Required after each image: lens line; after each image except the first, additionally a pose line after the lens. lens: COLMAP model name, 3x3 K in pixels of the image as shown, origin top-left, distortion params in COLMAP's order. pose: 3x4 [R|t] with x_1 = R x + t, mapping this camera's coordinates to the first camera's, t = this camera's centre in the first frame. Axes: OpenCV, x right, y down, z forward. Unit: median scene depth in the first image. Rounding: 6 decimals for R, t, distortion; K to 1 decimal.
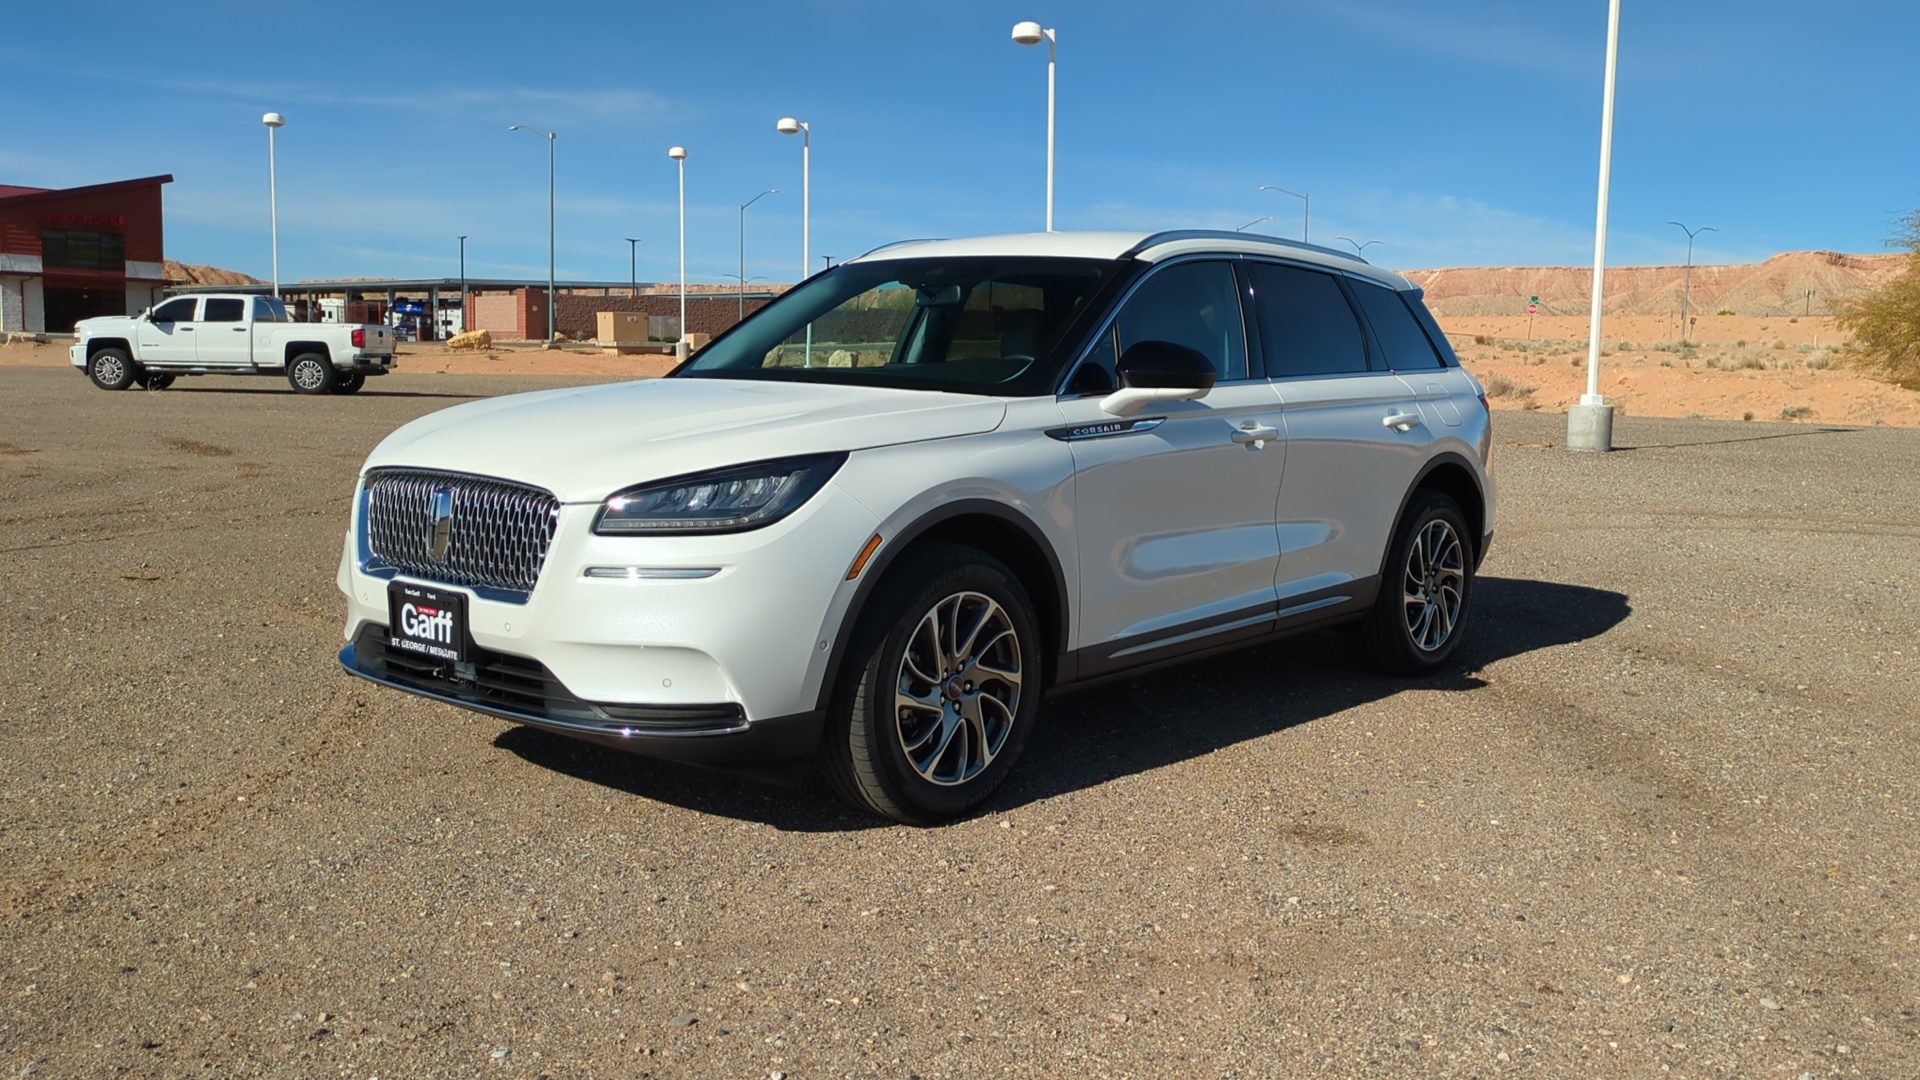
lens RADIAL K [[1632.6, 0, 962.5], [0, 1632.6, 548.8], [0, 0, 1]] dist [0.048085, -0.030678]
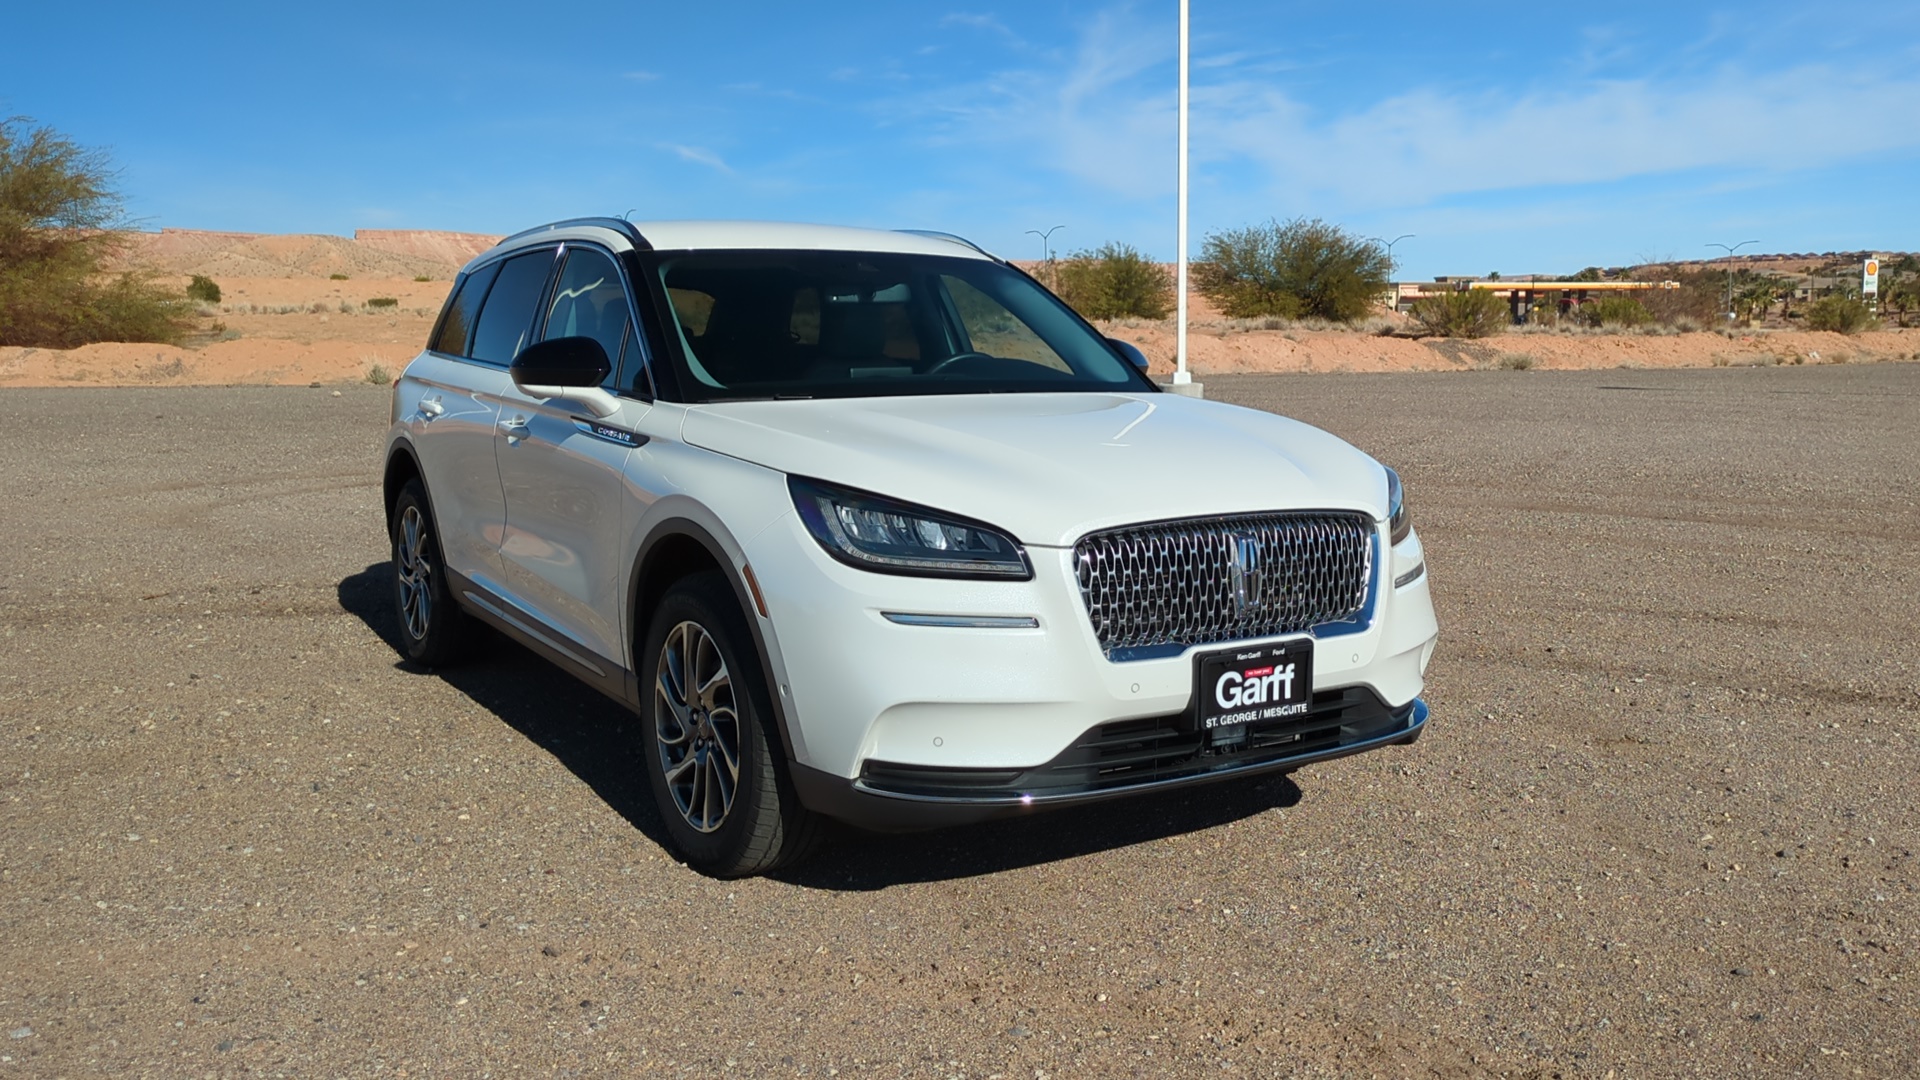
lens RADIAL K [[1632.6, 0, 962.4], [0, 1632.6, 541.3], [0, 0, 1]] dist [0.048085, -0.030678]
pose [[0.310002, -0.142035, 0.940067, -1.205865], [0.115162, 0.987107, 0.111166, -0.149850], [-0.943736, 0.073799, 0.322362, 0.866437]]
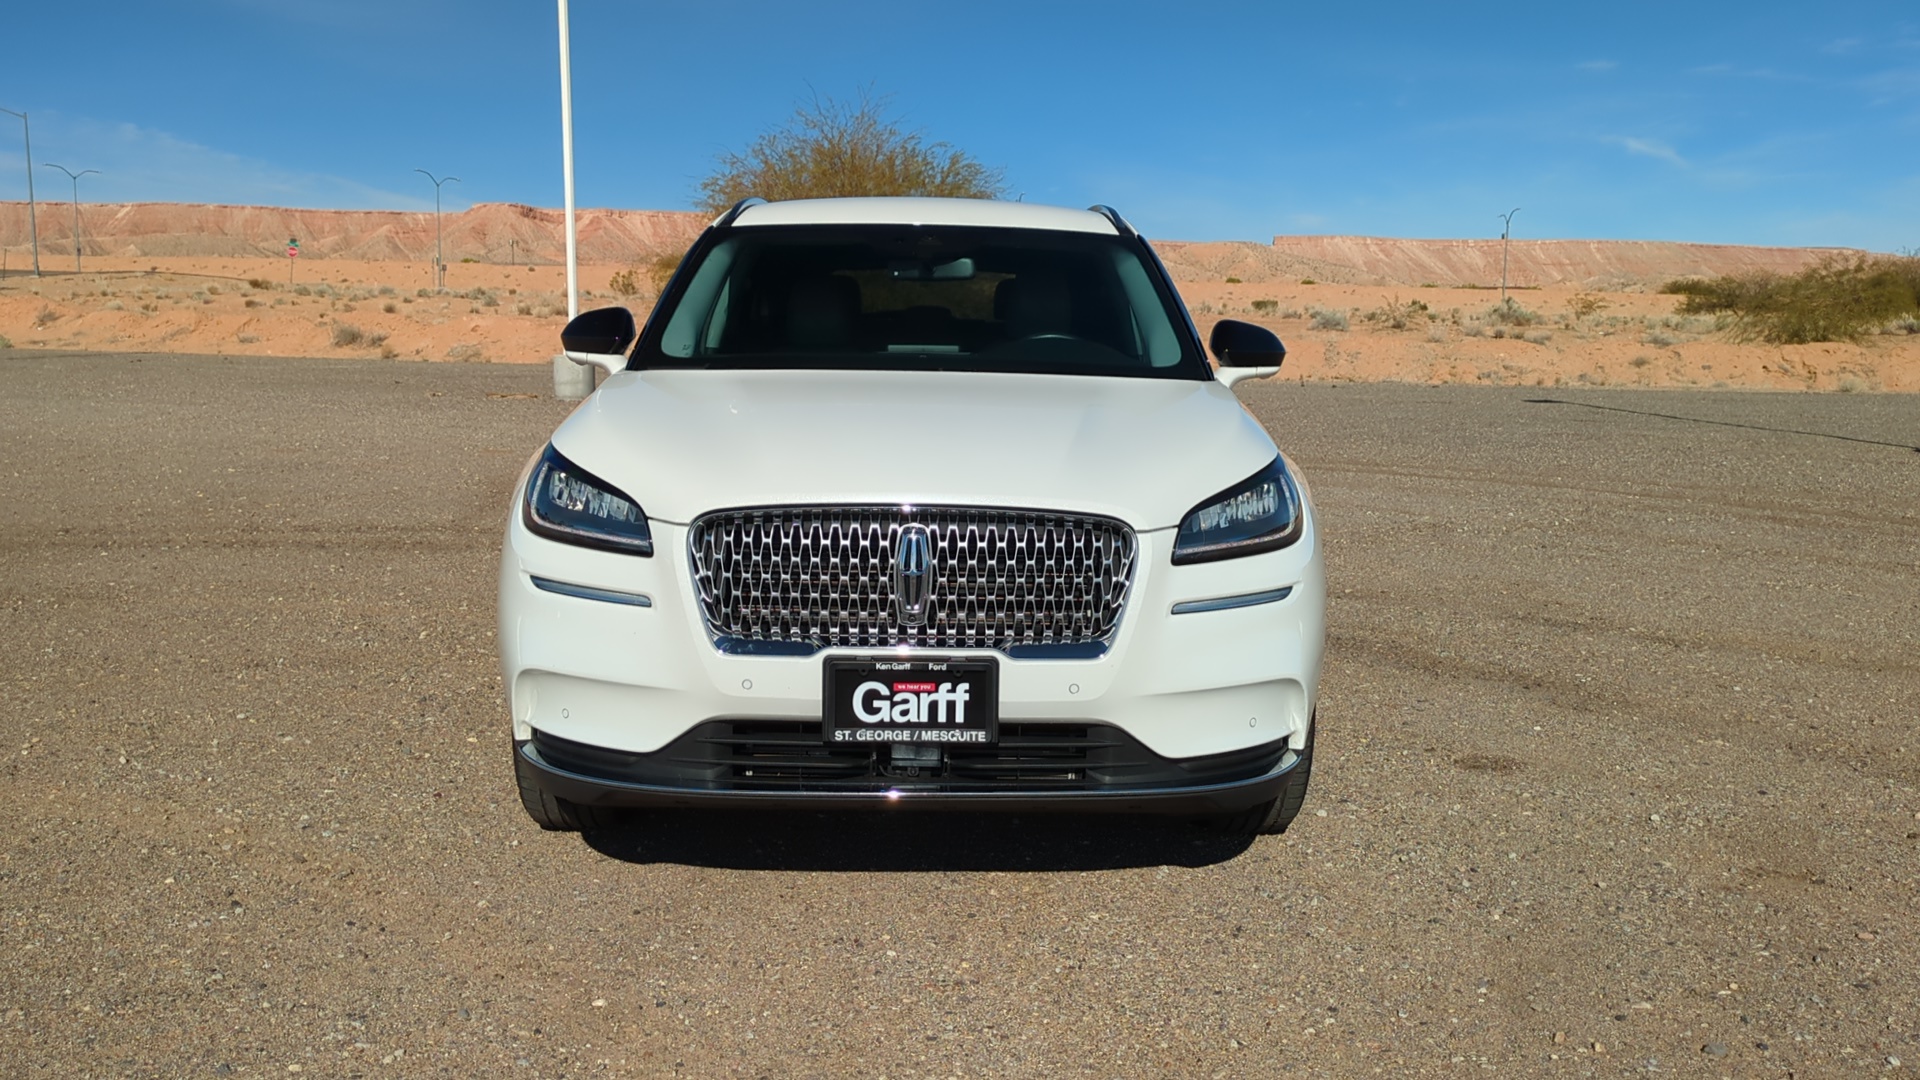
lens RADIAL K [[1632.6, 0, 965.7], [0, 1632.6, 540.8], [0, 0, 1]] dist [0.048085, -0.030678]
pose [[0.750943, -0.095932, 0.653362, -0.812430], [0.077452, 0.995358, 0.057127, -0.074004], [-0.655809, 0.007705, 0.754888, 0.401780]]
